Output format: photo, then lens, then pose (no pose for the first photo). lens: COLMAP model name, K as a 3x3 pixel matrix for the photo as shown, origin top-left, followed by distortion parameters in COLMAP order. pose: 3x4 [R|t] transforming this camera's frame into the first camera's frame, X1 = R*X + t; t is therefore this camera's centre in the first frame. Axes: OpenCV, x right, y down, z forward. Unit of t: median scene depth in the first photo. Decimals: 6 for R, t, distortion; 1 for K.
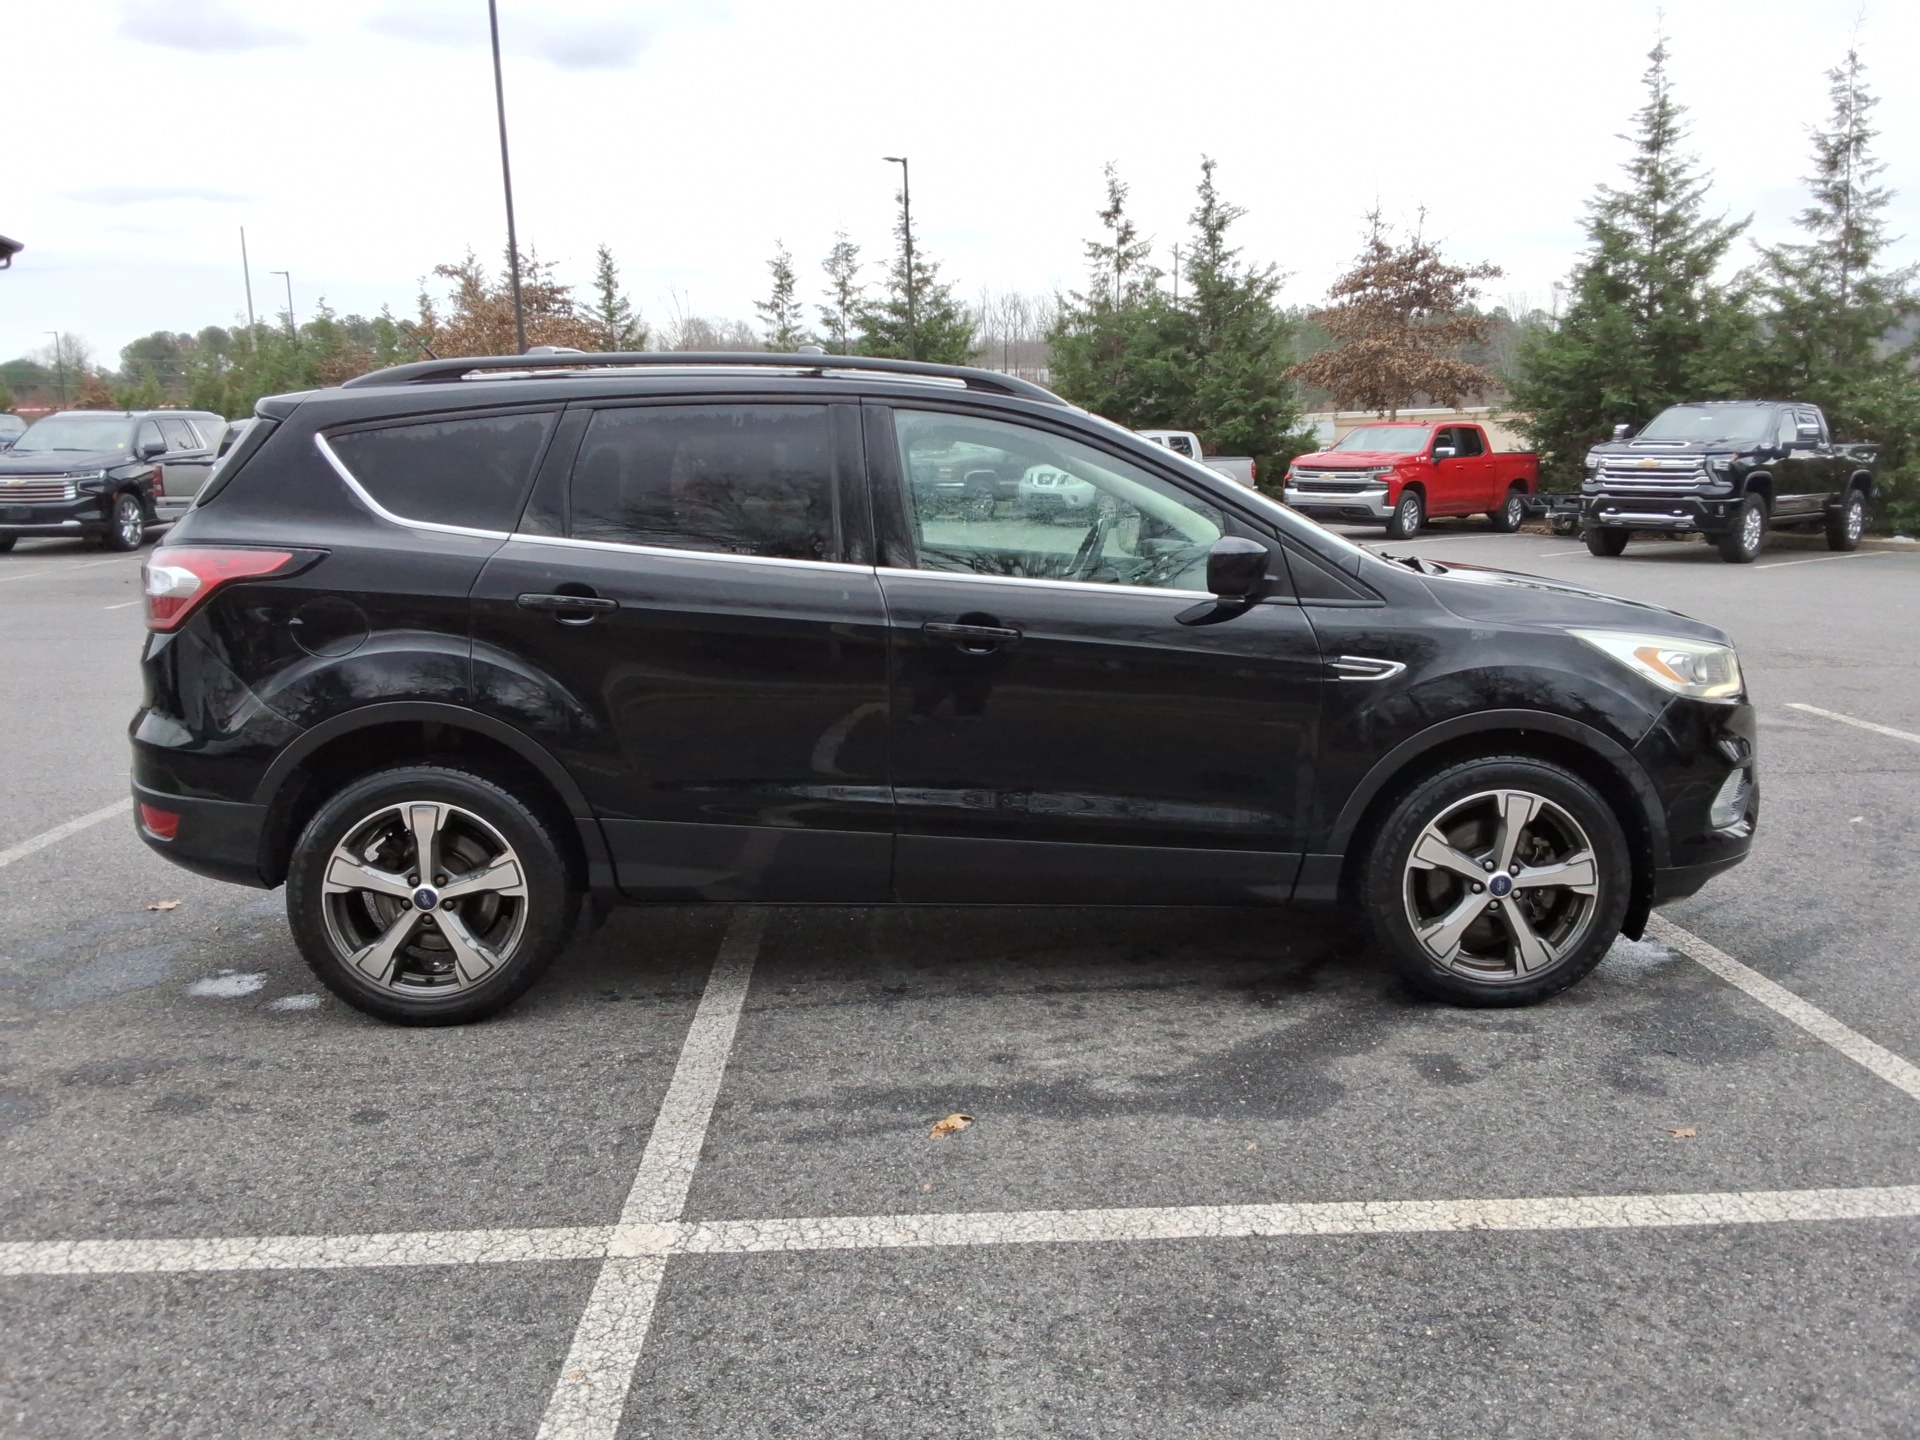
lens RADIAL K [[1559.3, 0, 970.8], [0, 1559.3, 704.9], [0, 0, 1]] dist [0.096407, -0.140357]
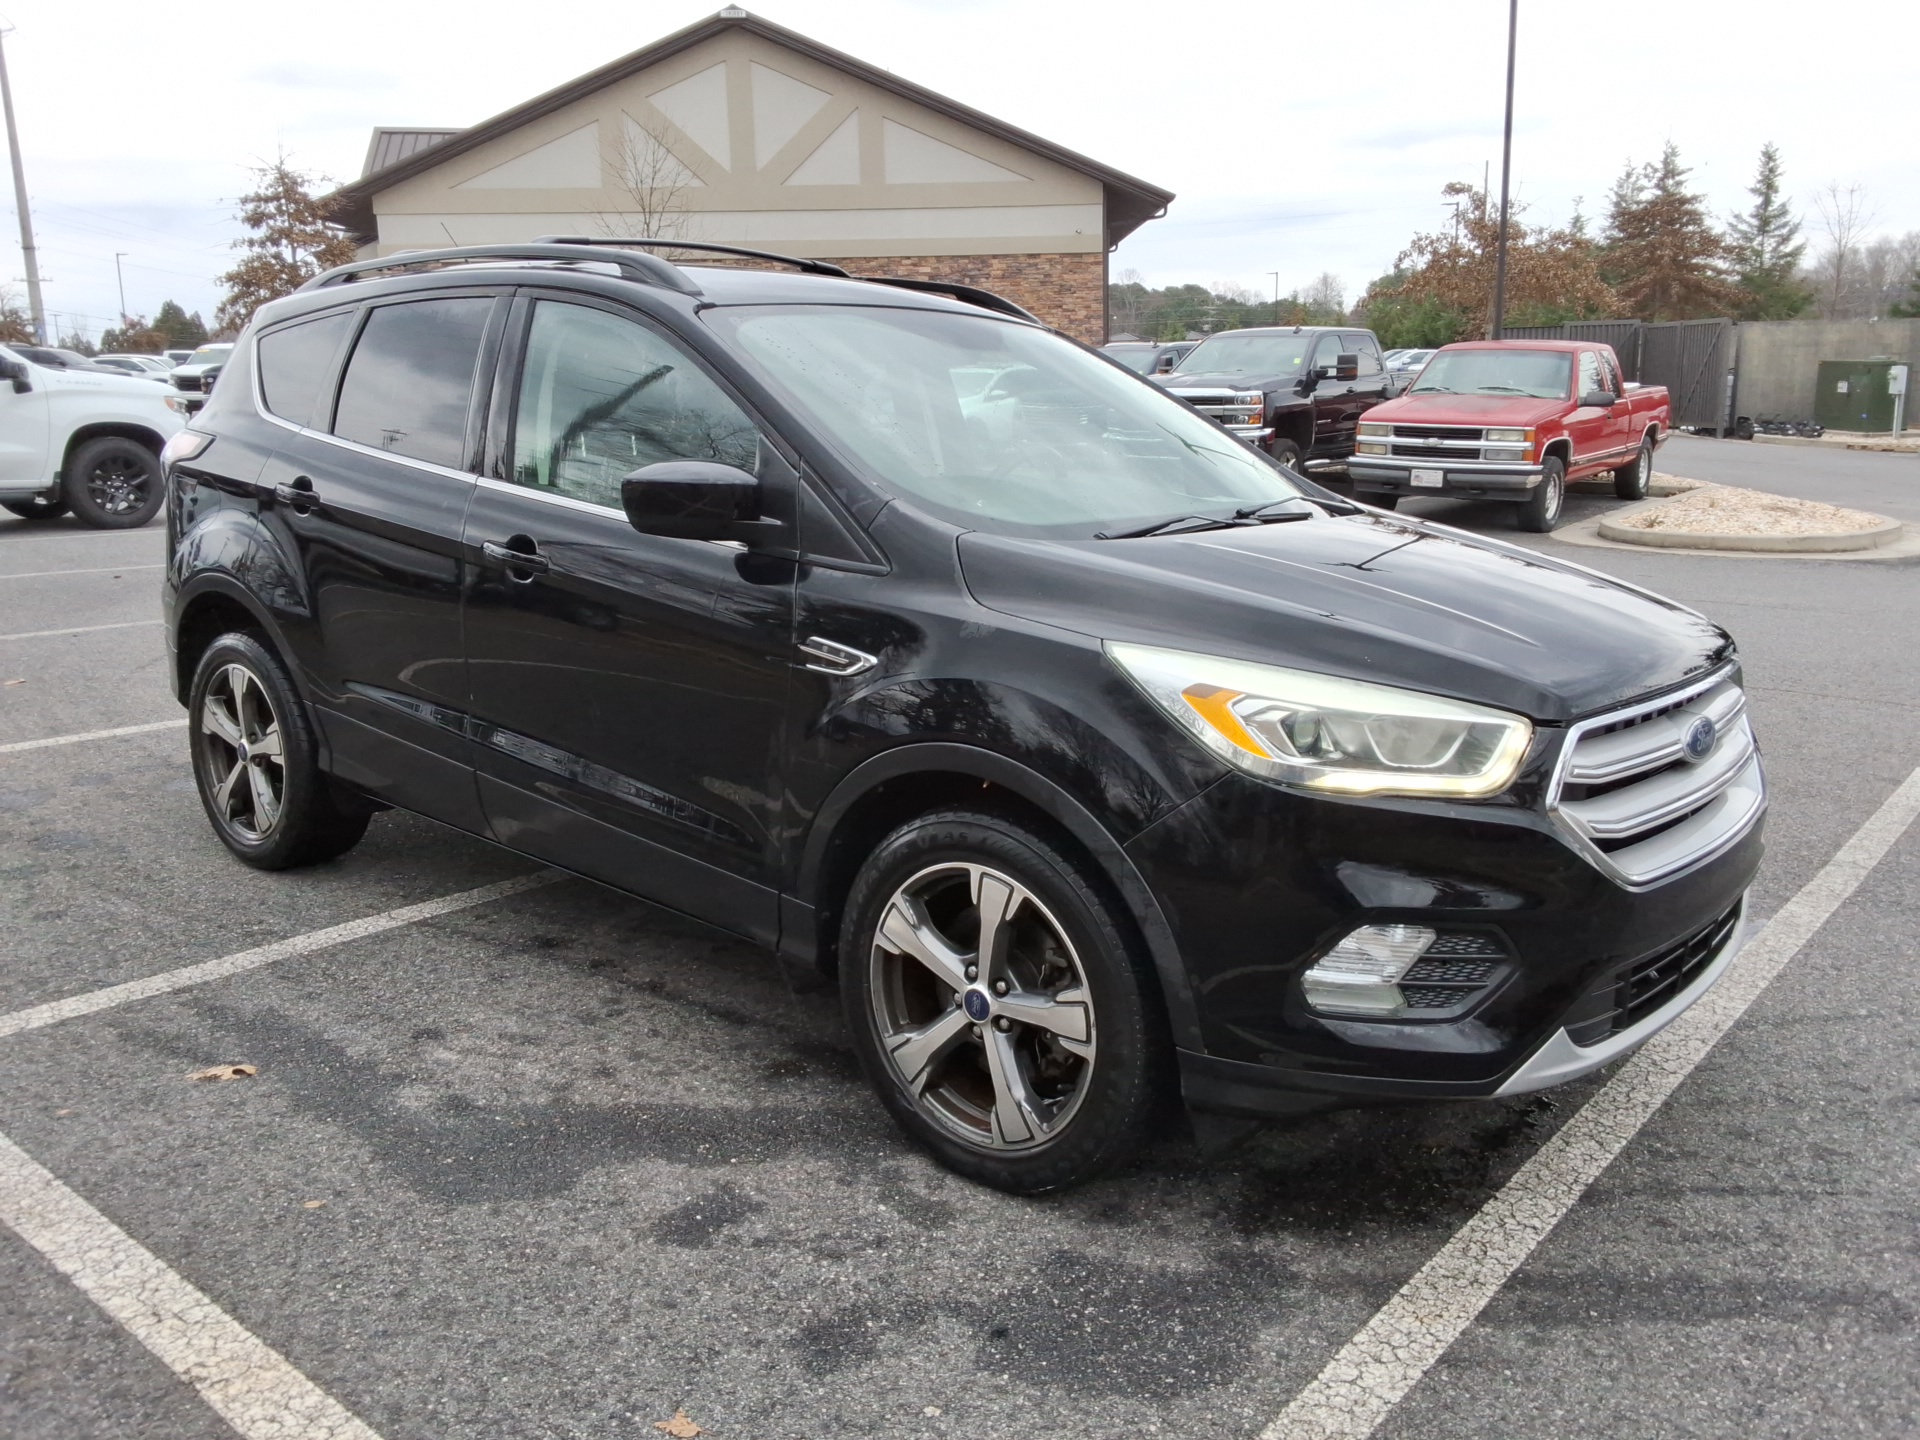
lens RADIAL K [[1559.3, 0, 970.8], [0, 1559.3, 704.9], [0, 0, 1]] dist [0.096407, -0.140357]
pose [[0.729978, 0.147139, -0.667445, 0.764739], [-0.119263, 0.988992, 0.087588, -0.070228], [0.672985, 0.015664, 0.739490, 0.505881]]
